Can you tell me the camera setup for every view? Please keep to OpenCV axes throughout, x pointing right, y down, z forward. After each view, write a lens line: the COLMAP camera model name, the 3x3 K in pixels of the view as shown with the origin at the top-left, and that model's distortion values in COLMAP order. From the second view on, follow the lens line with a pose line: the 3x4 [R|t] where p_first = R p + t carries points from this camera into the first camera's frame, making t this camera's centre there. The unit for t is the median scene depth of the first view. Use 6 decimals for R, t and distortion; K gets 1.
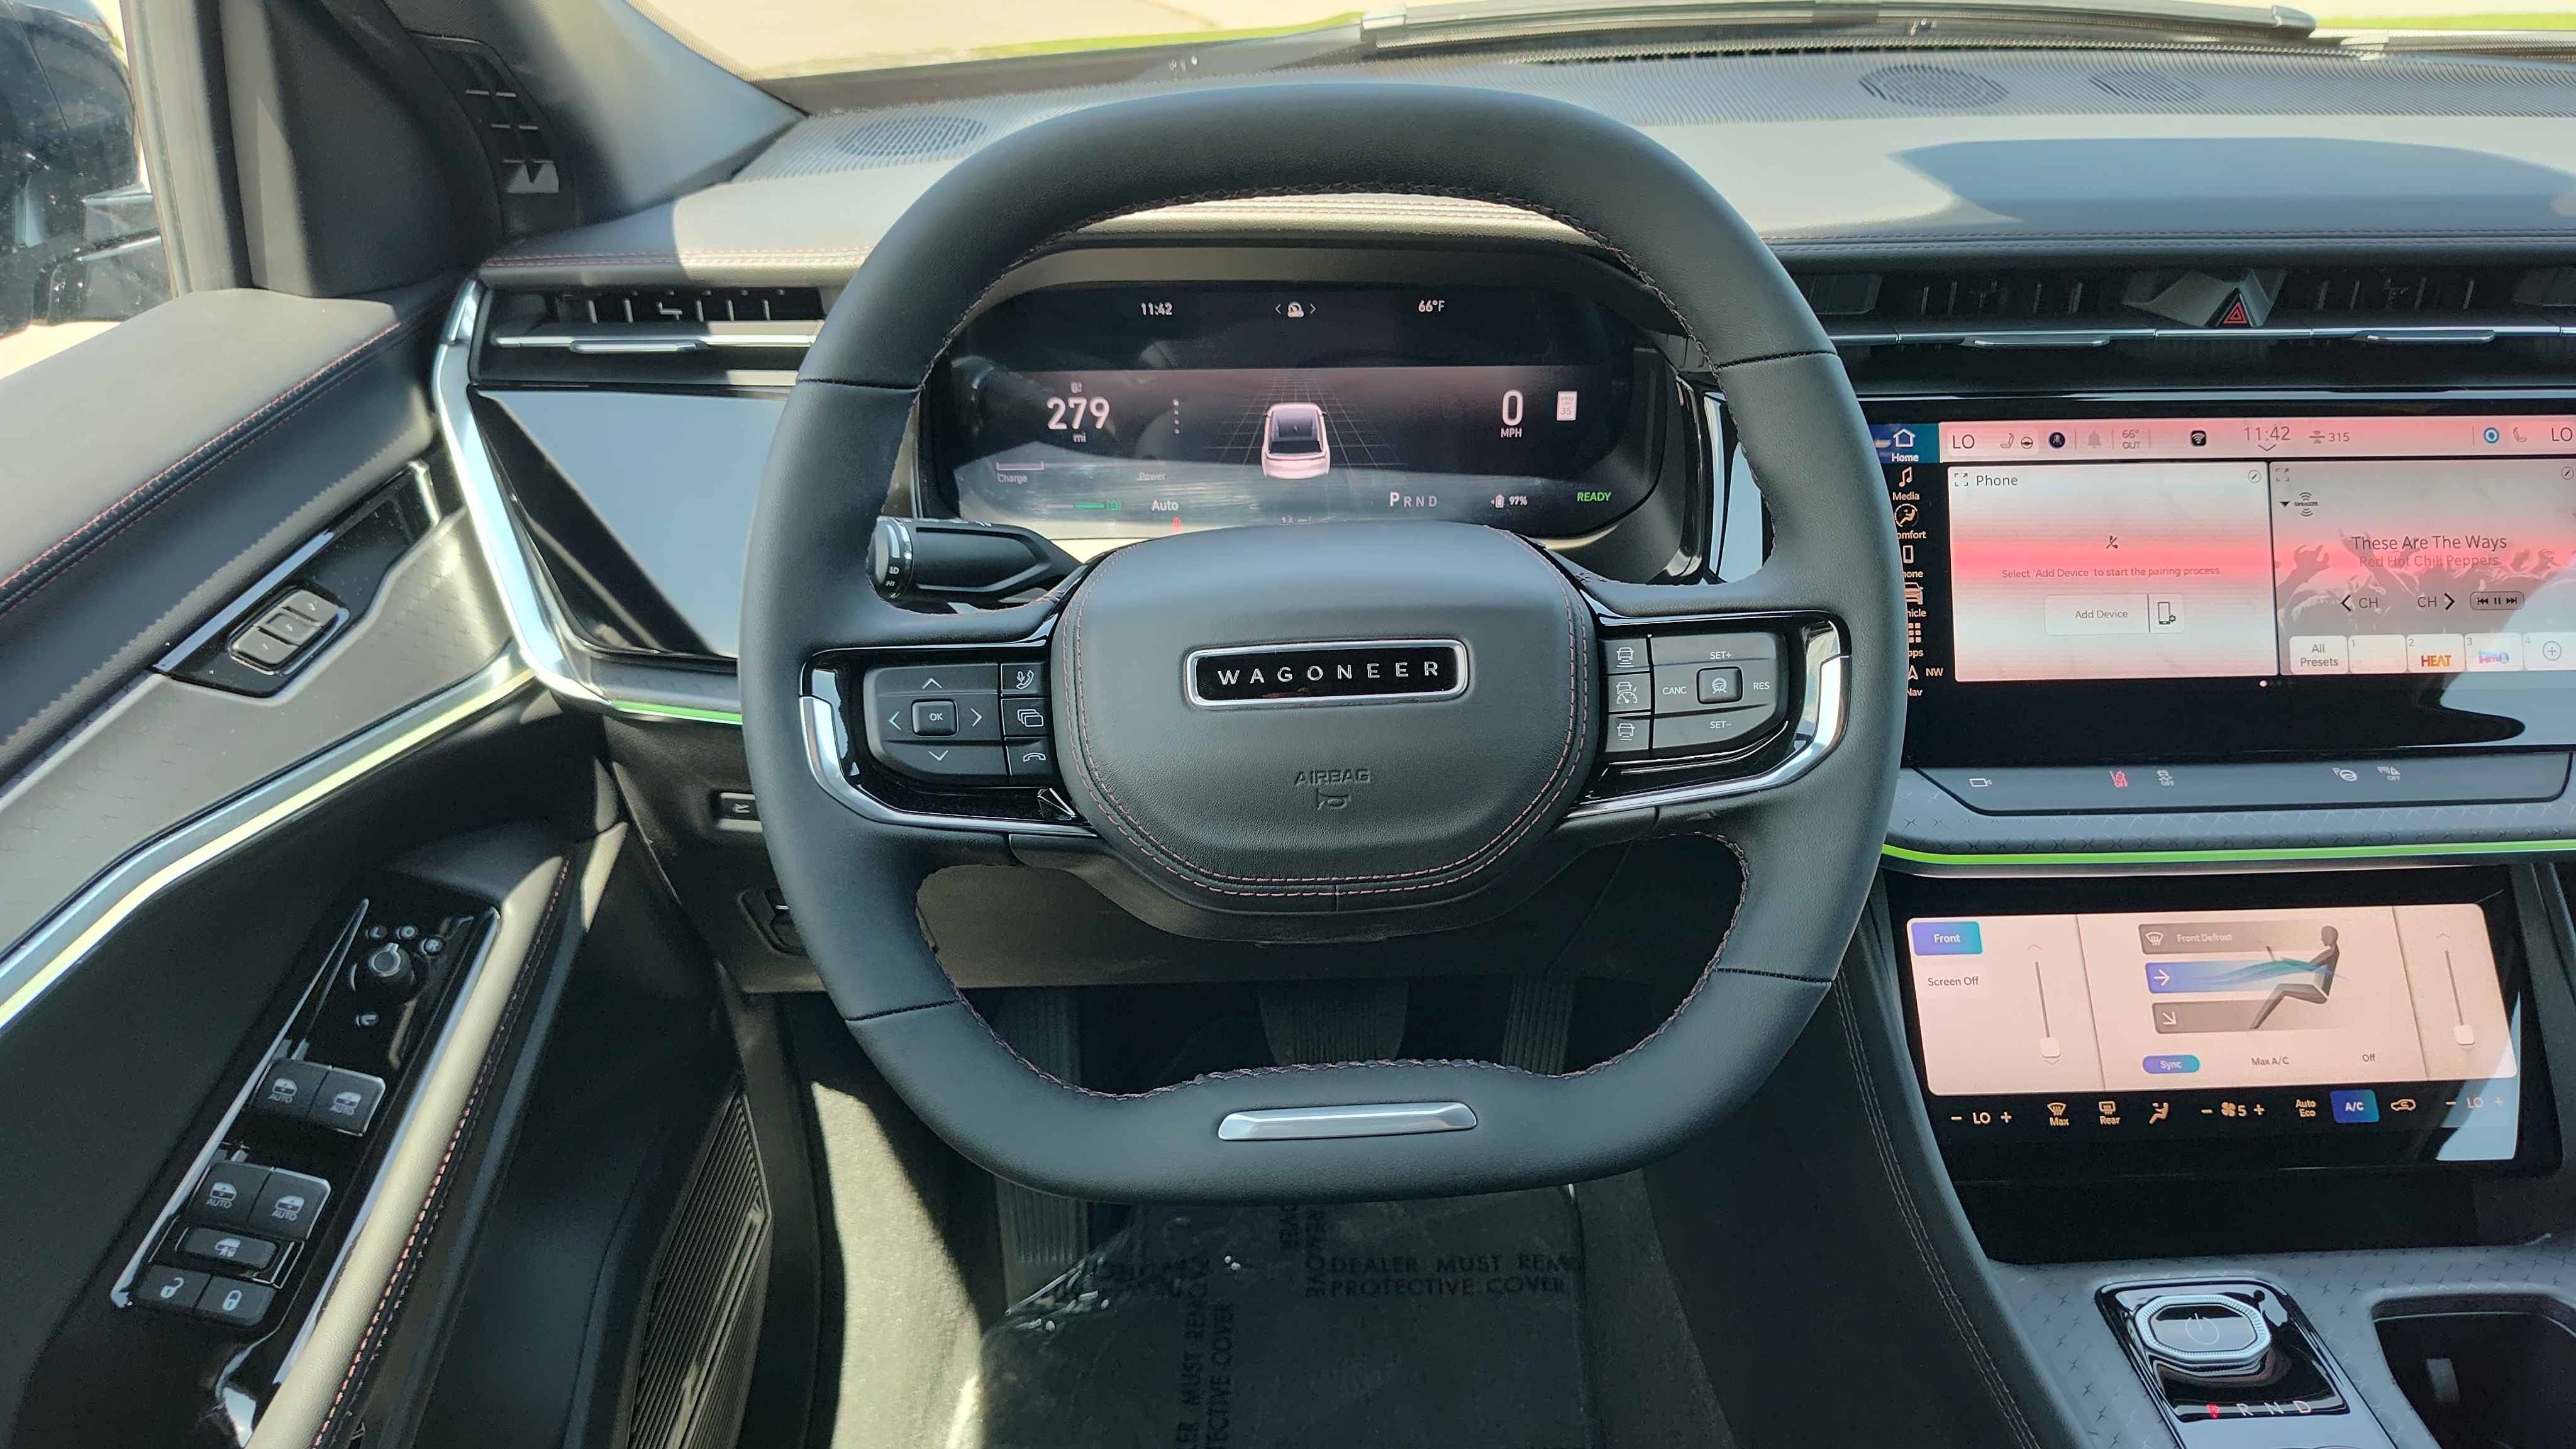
lens RADIAL K [[1811.9, 0, 1293.4], [0, 1811.9, 757.8], [0, 0, 1]] dist [0.031540, -0.060996]
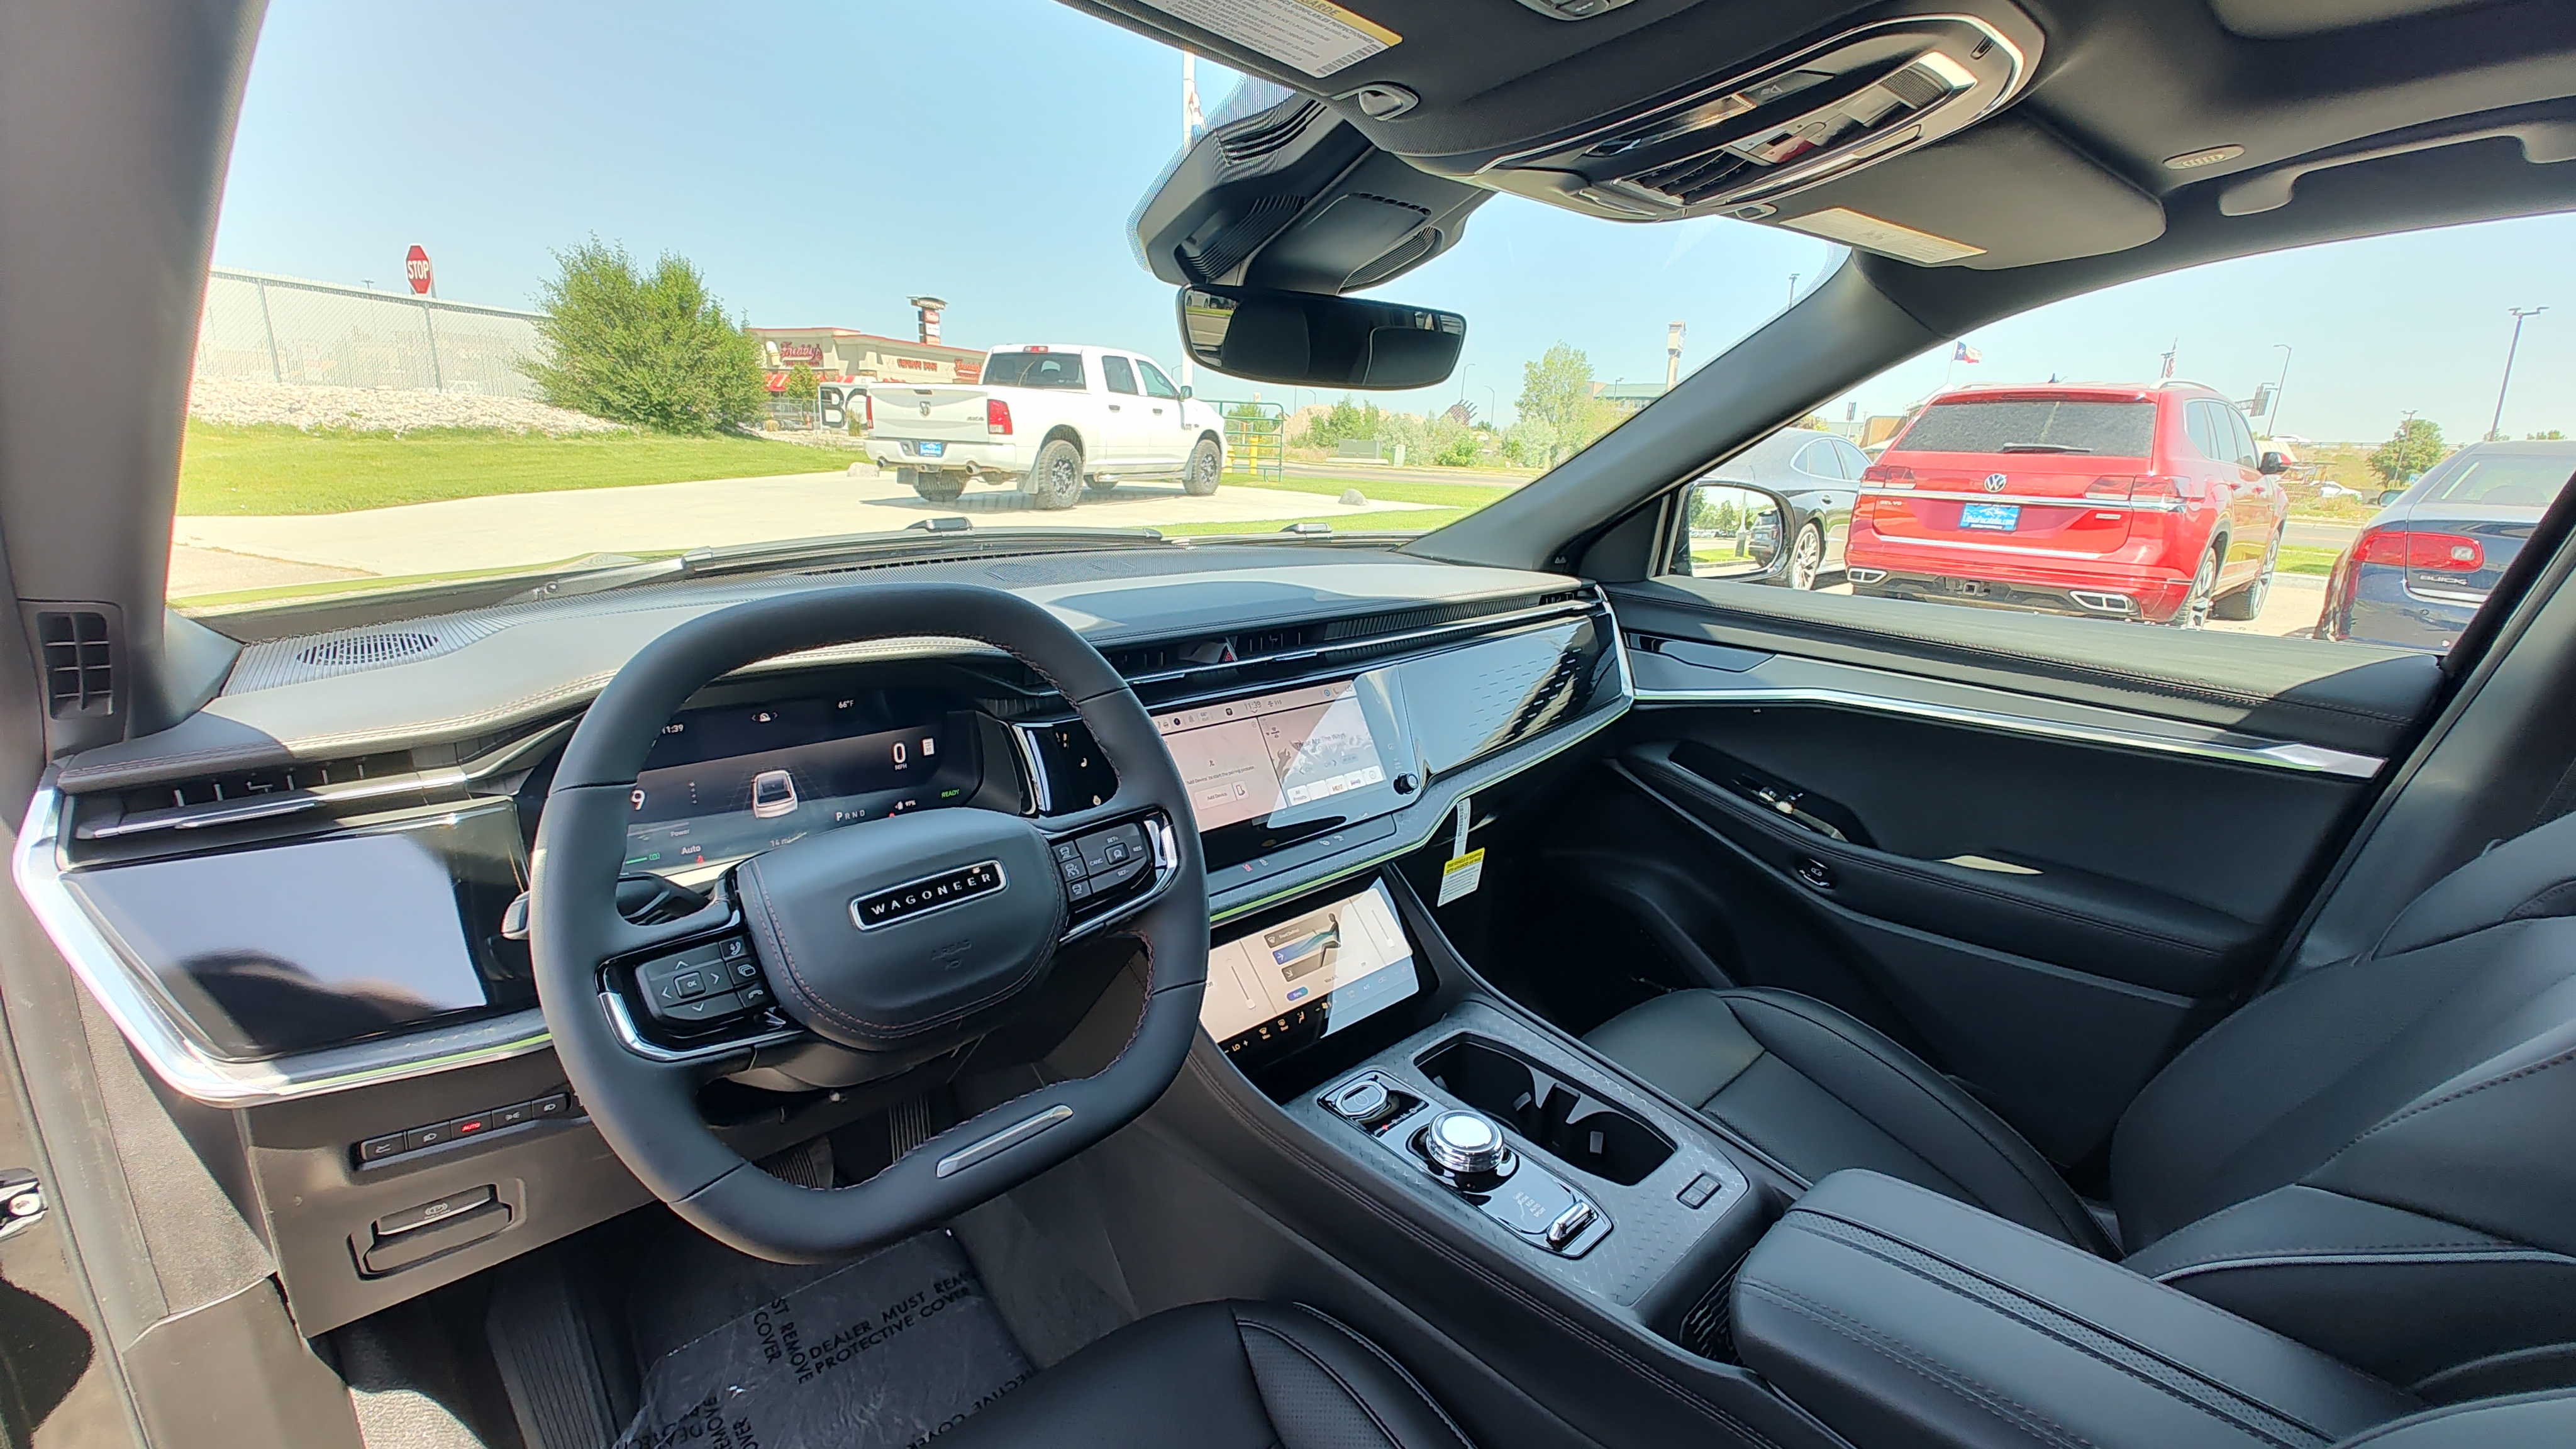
lens RADIAL K [[1089.9, 0, 1279.8], [0, 1089.9, 723.0], [0, 0, 1]] dist [0.006245, 0.000352]
pose [[0.765932, -0.146785, 0.625941, -0.290562], [0.280638, 0.952271, -0.120092, 0.014600], [-0.578437, 0.267645, 0.770569, -0.056802]]
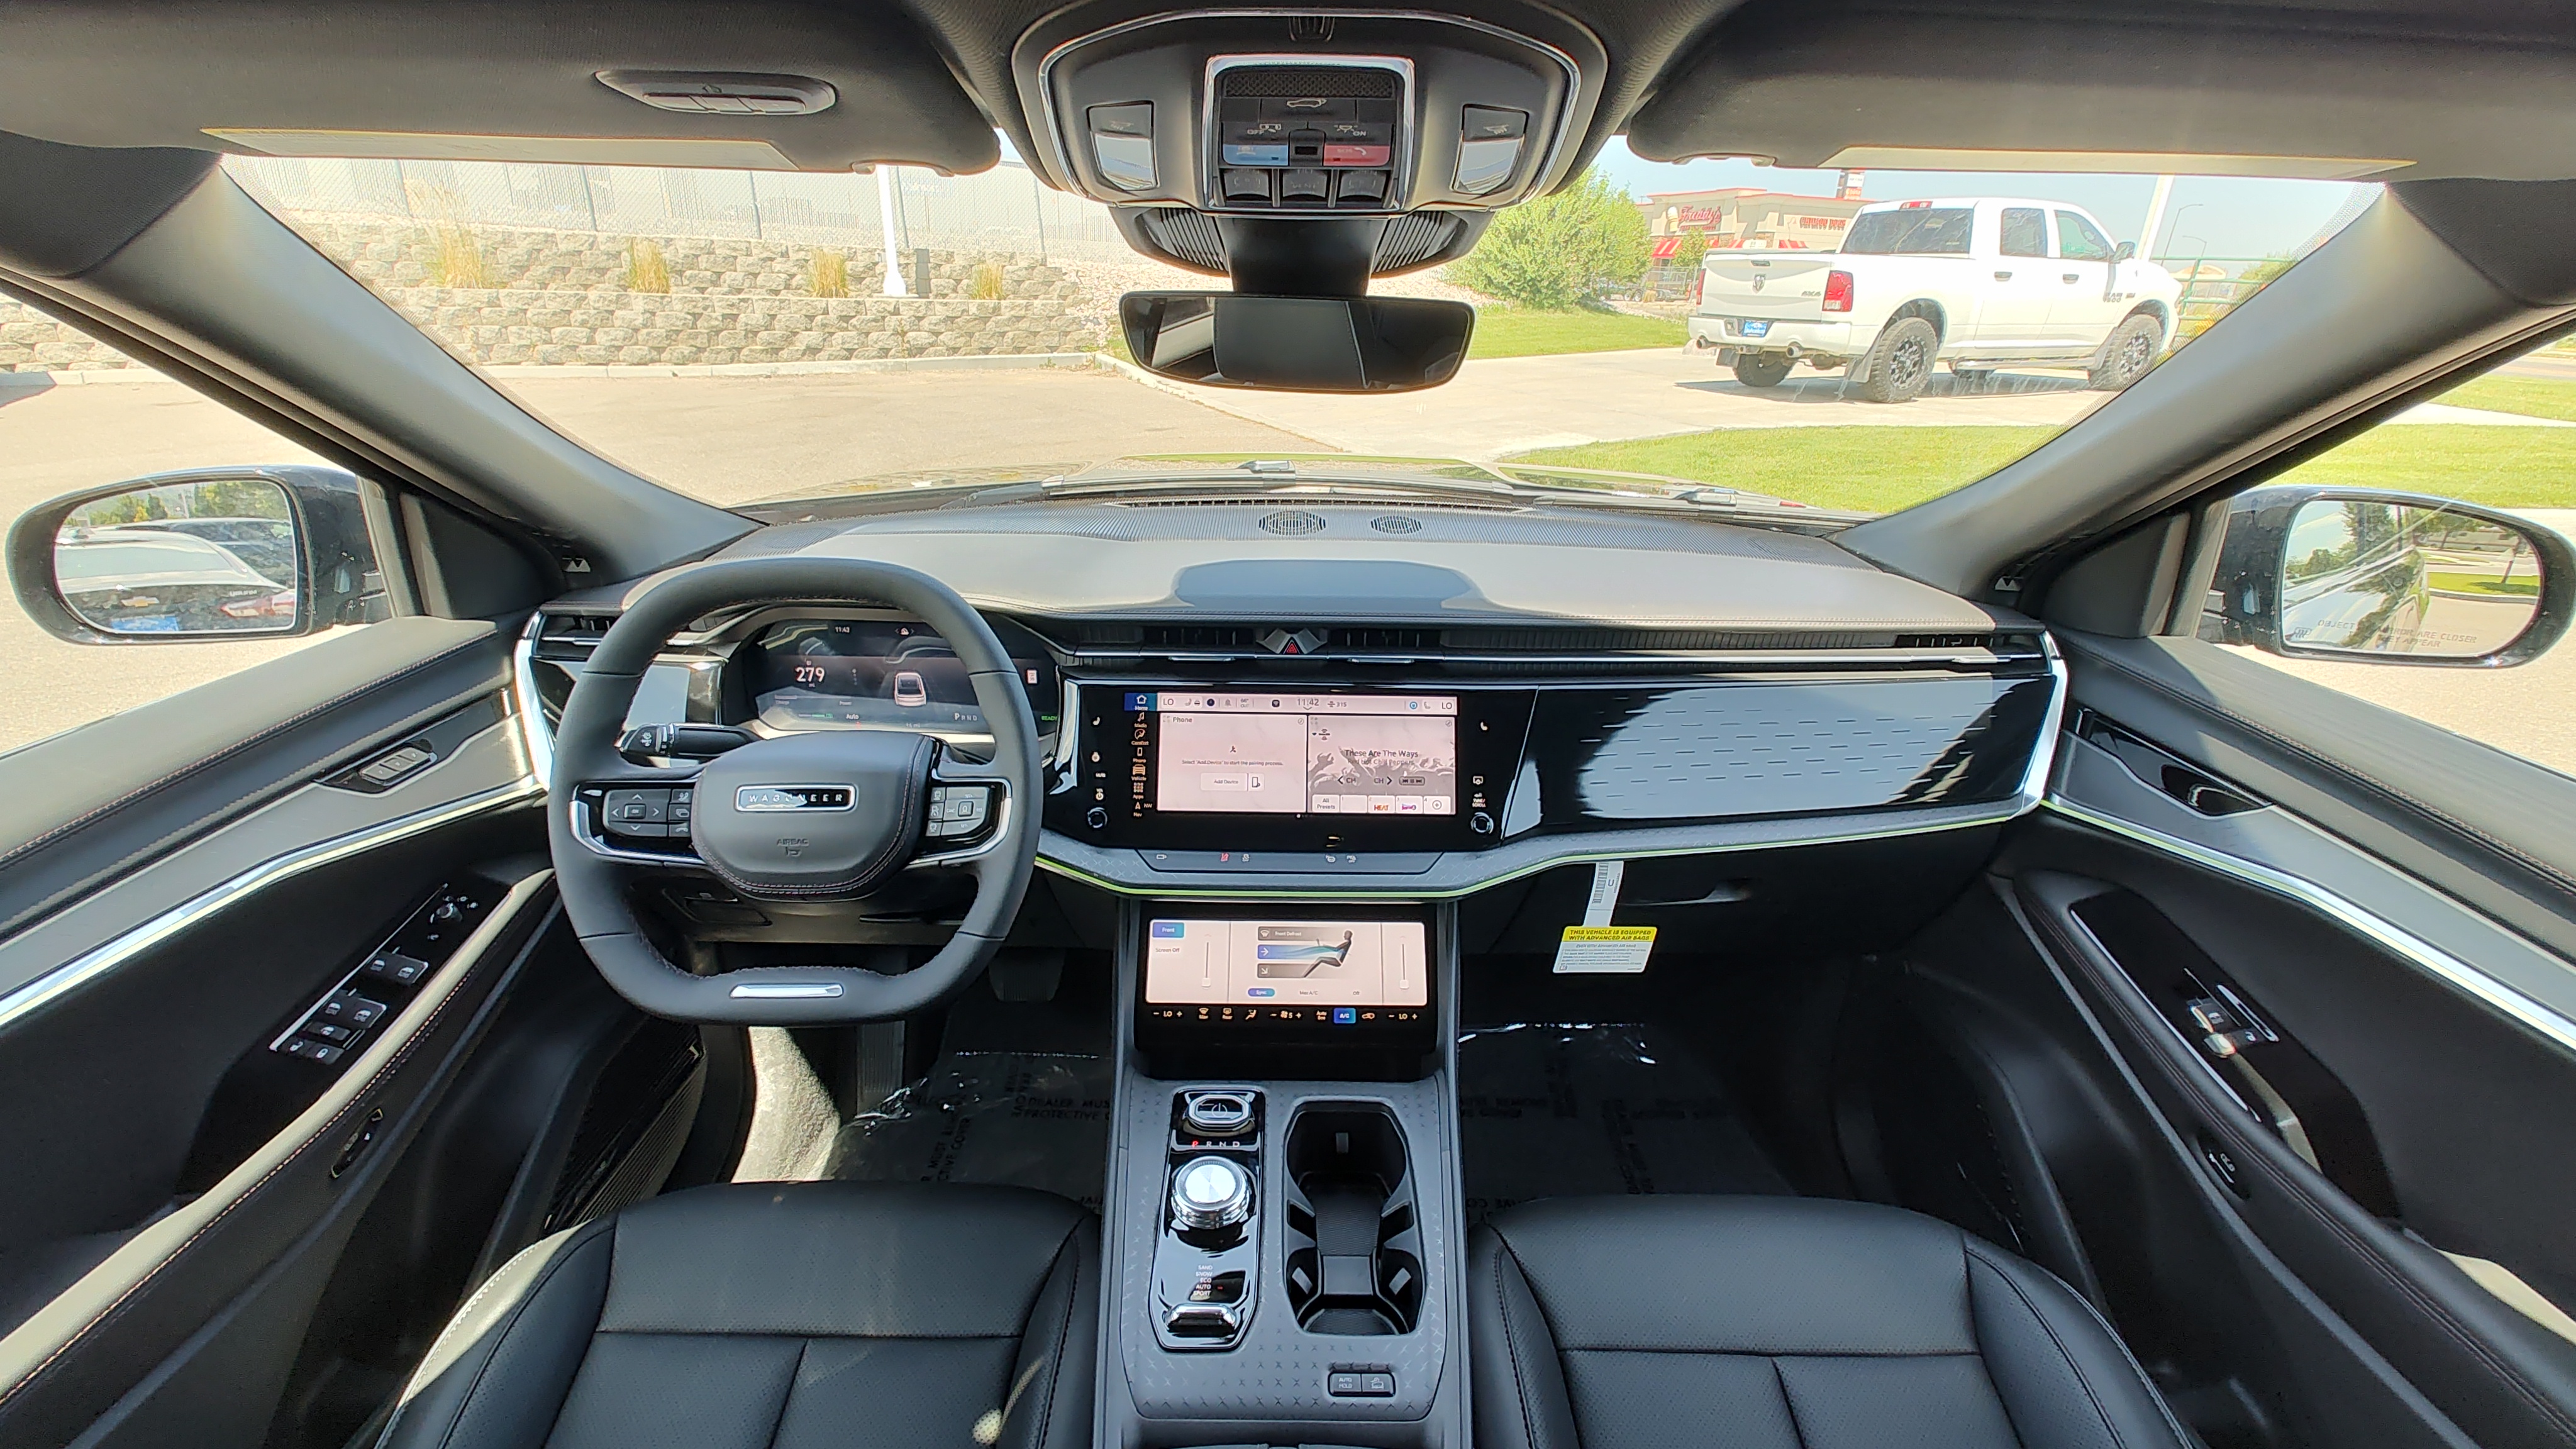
lens RADIAL K [[1089.9, 0, 1279.8], [0, 1089.9, 723.0], [0, 0, 1]] dist [0.006245, 0.000352]
pose [[0.998525, 0.030117, -0.045168, 0.562149], [-0.034693, 0.993950, -0.104211, -0.013899], [0.041757, 0.105625, 0.993529, -0.314557]]
